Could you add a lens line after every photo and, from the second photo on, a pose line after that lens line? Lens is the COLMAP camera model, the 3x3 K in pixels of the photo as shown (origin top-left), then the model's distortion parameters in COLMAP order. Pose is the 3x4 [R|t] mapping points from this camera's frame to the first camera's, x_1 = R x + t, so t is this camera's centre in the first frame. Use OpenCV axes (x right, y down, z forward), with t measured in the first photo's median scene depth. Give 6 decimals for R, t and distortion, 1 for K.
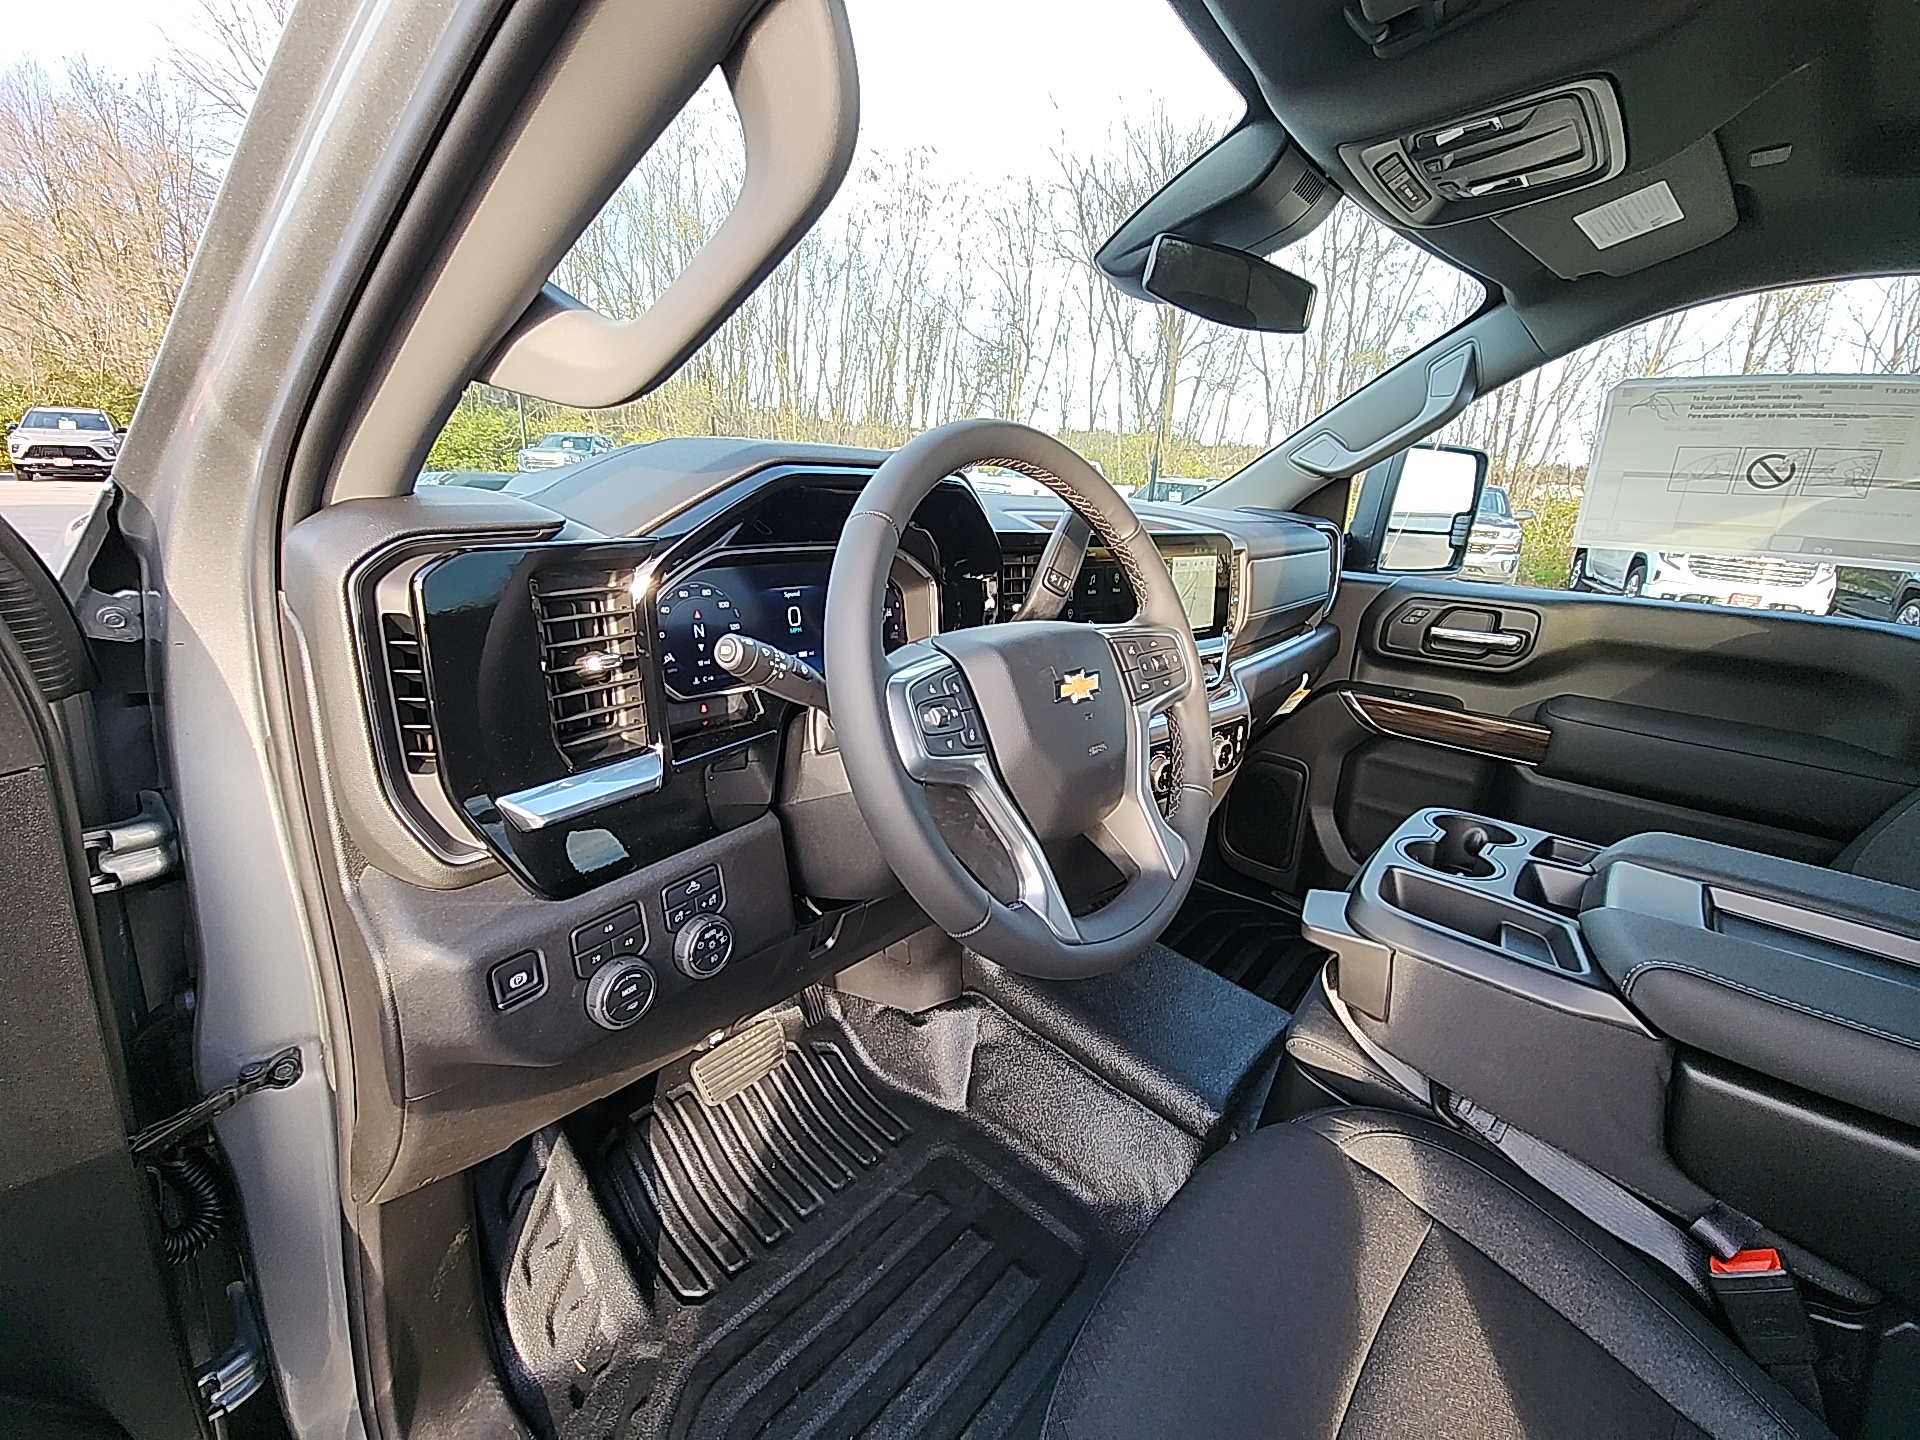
lens RADIAL K [[774.4, 0, 951.4], [0, 774.4, 707.1], [0, 0, 1]] dist [0.012032, -0.009744]
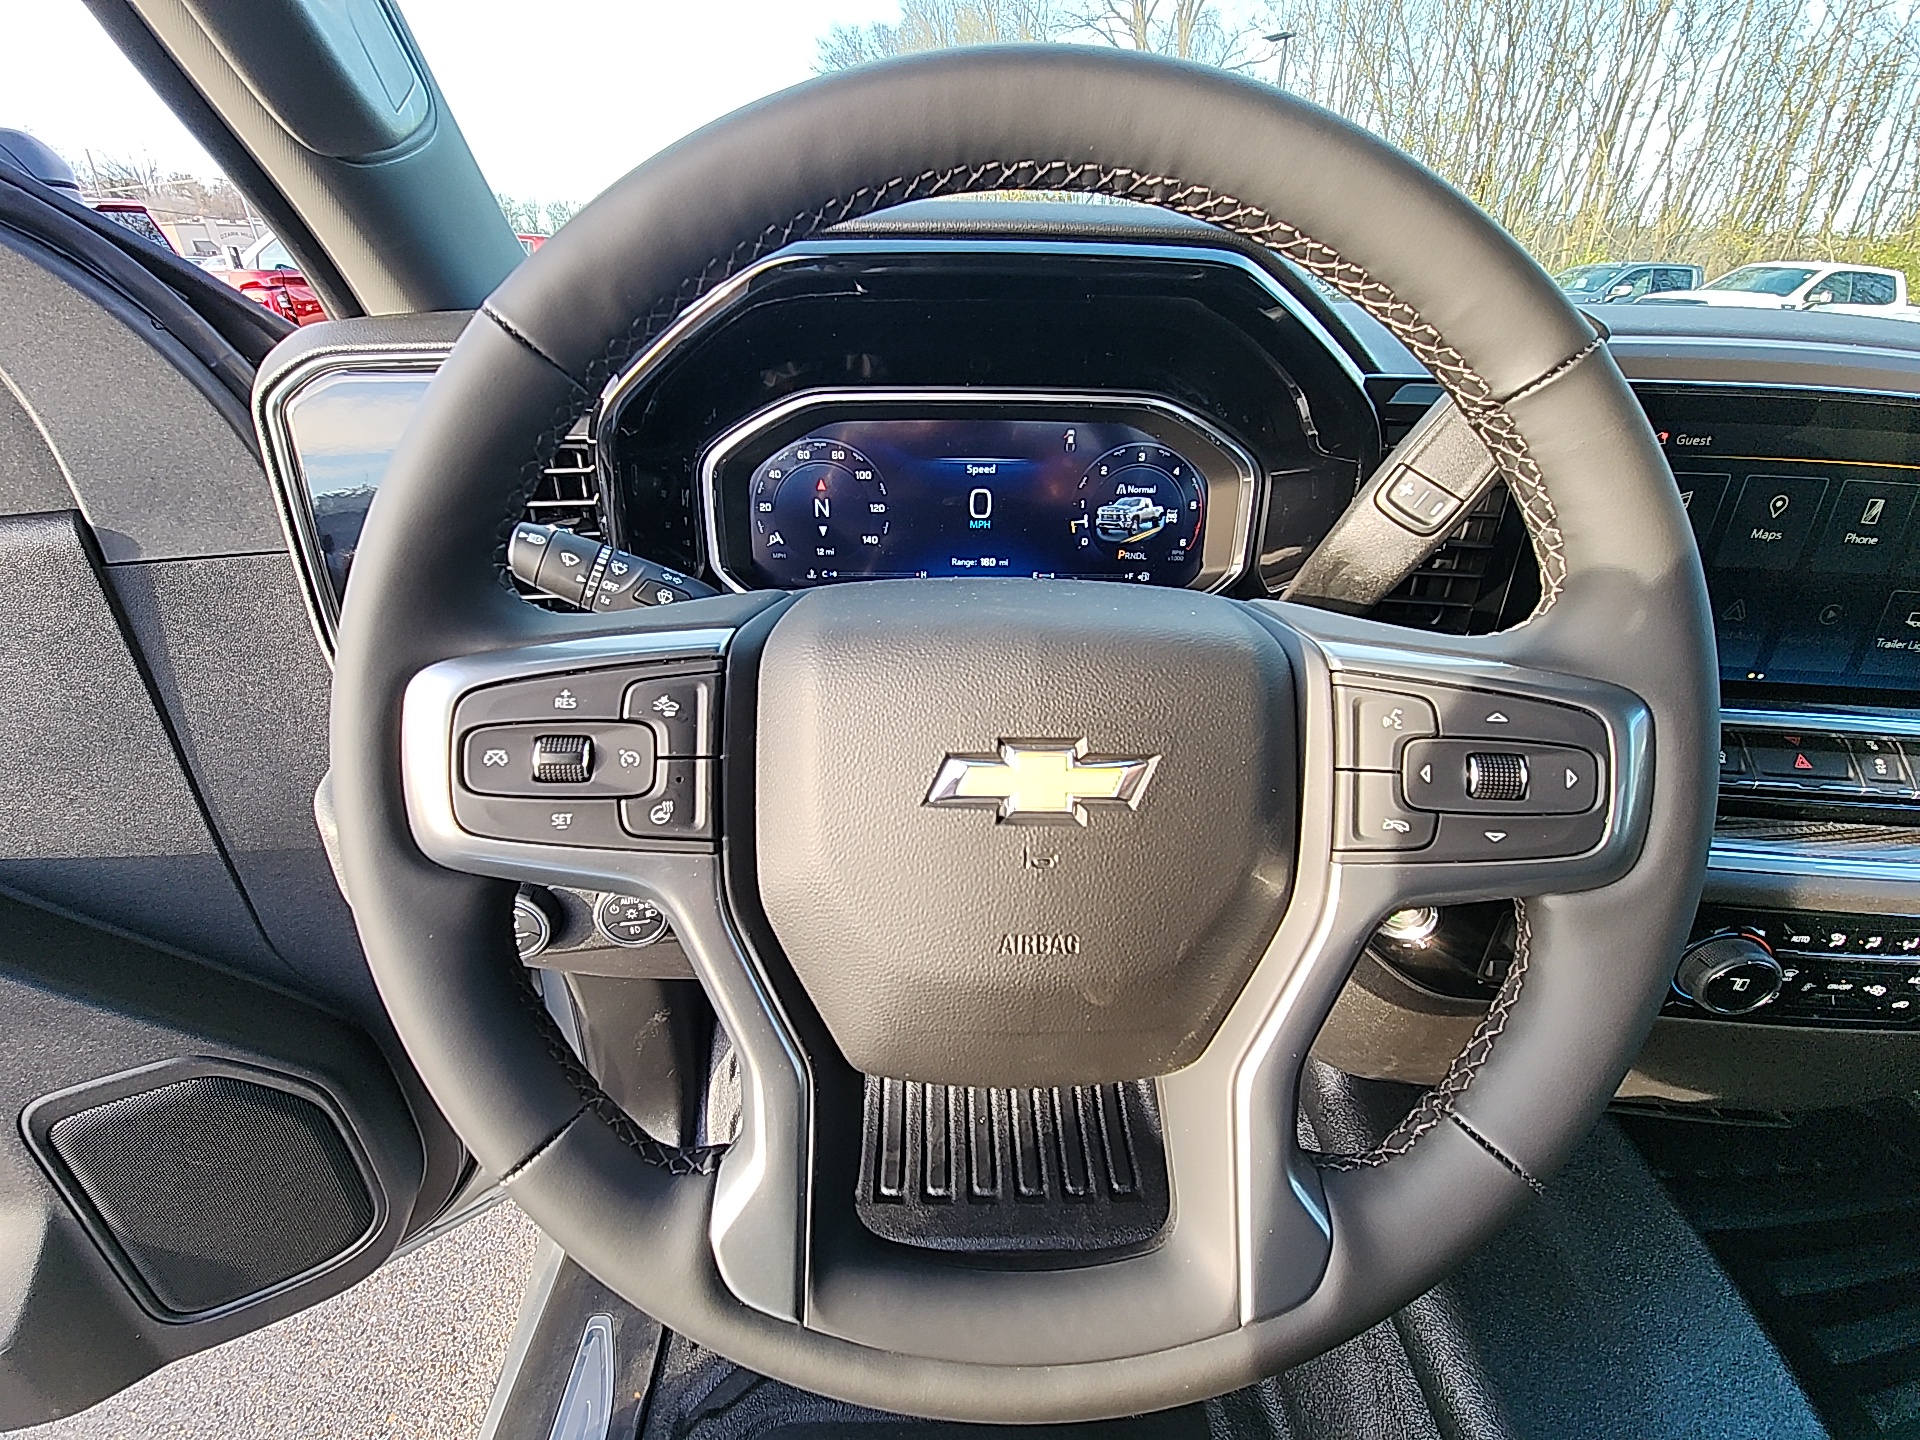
lens RADIAL K [[774.4, 0, 949.0], [0, 774.4, 706.3], [0, 0, 1]] dist [0.012032, -0.009744]
pose [[0.681790, 0.300790, -0.666849, 0.256736], [-0.182133, 0.952649, 0.243490, -0.100008], [0.708513, -0.044554, 0.704290, 0.463118]]
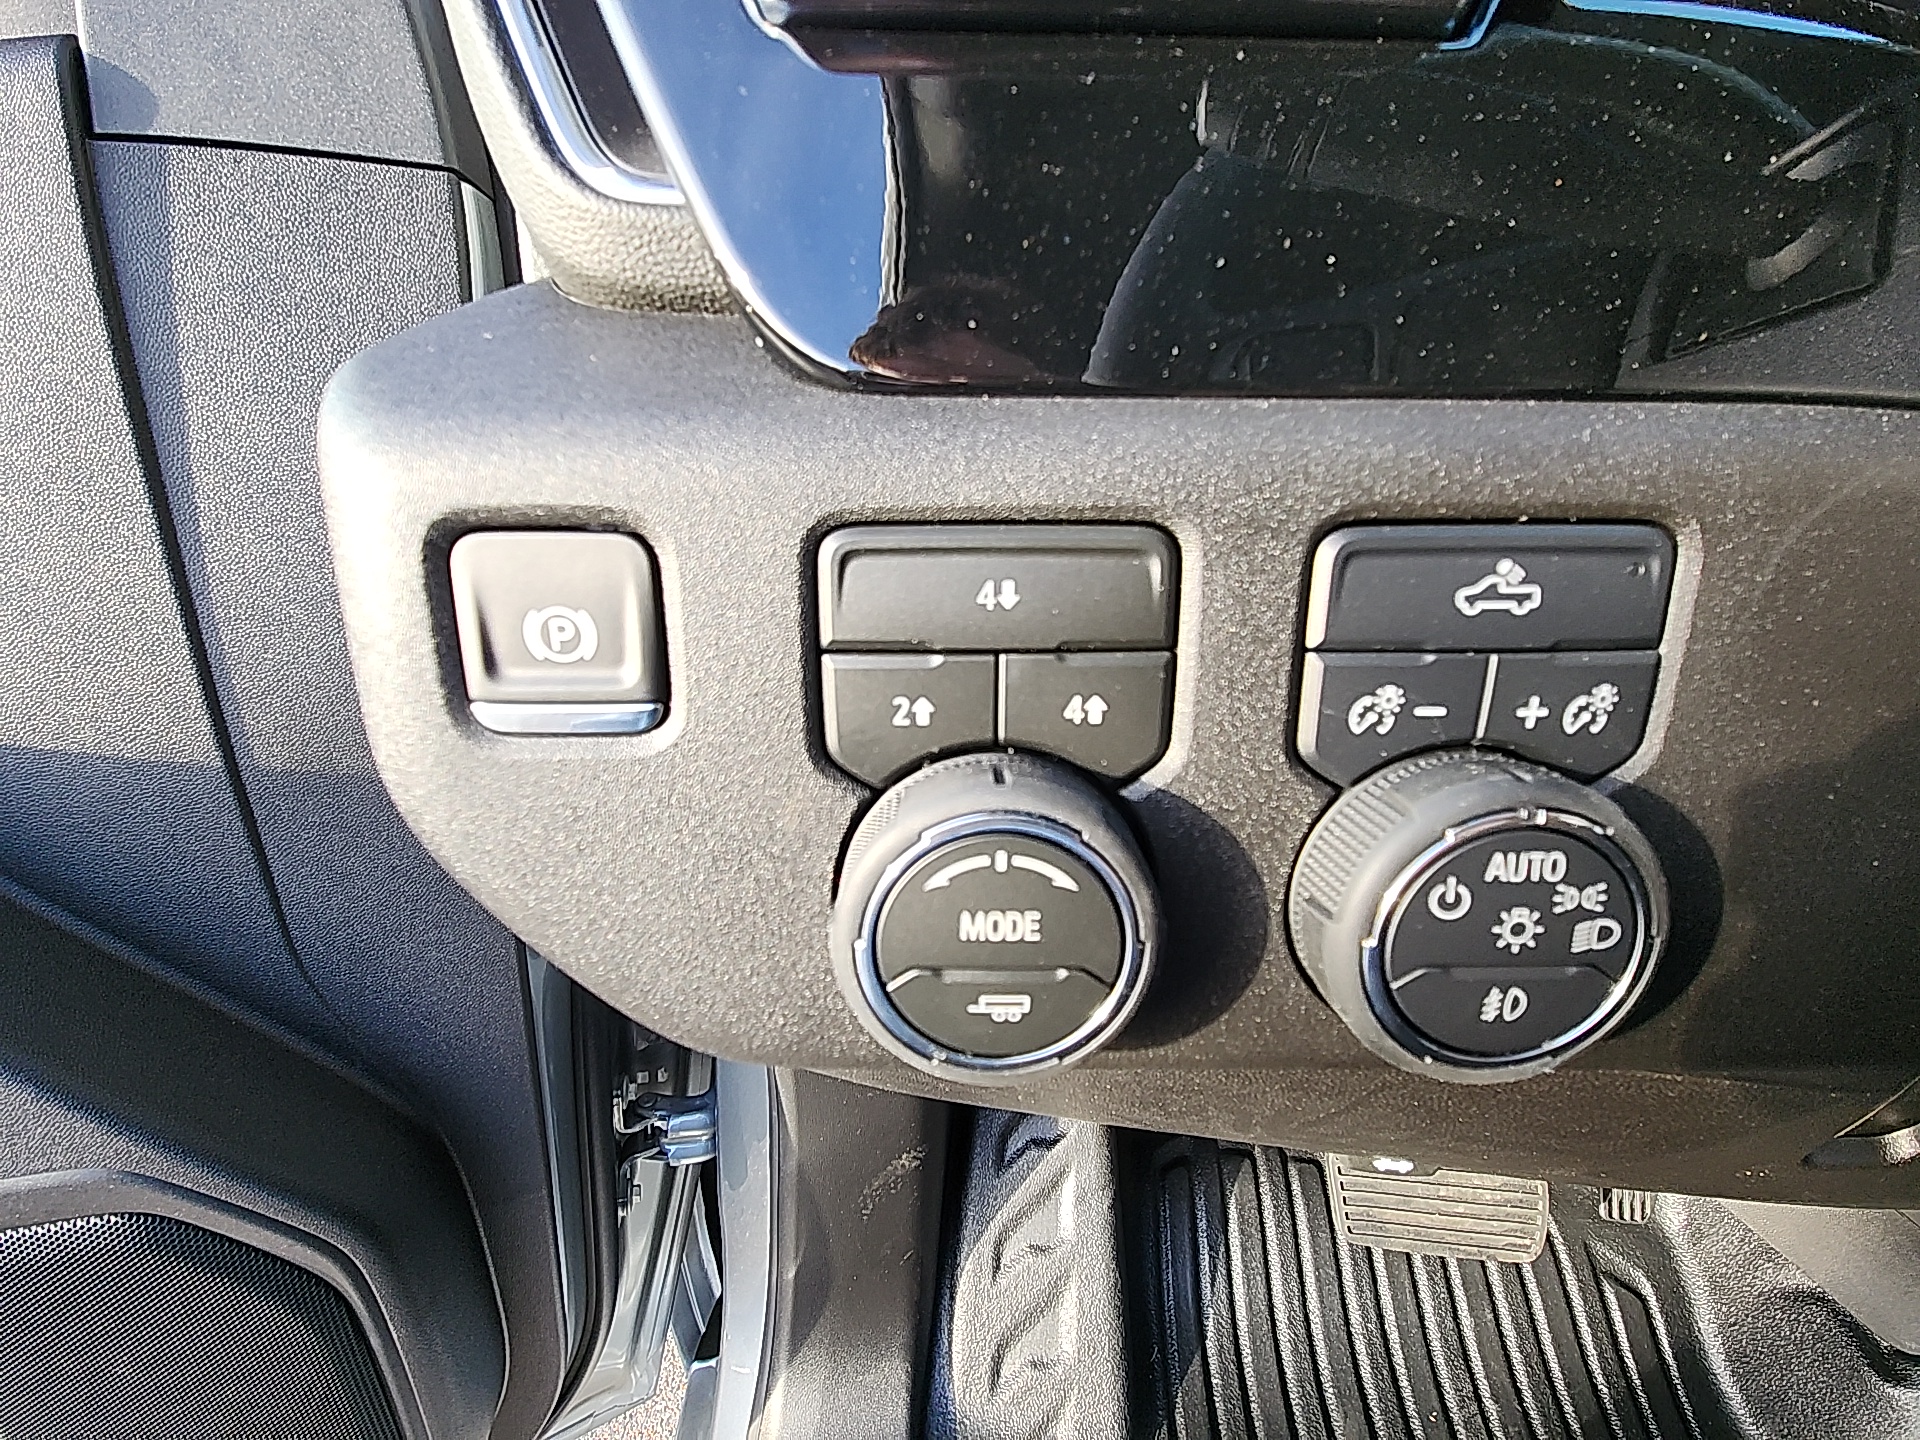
lens RADIAL K [[774.4, 0, 956.5], [0, 774.4, 697.4], [0, 0, 1]] dist [0.012032, -0.009744]
pose [[0.578985, 0.252826, -0.775149, -0.175039], [-0.218317, 0.964066, 0.151376, 0.173846], [0.785566, 0.081584, 0.613376, 0.533275]]
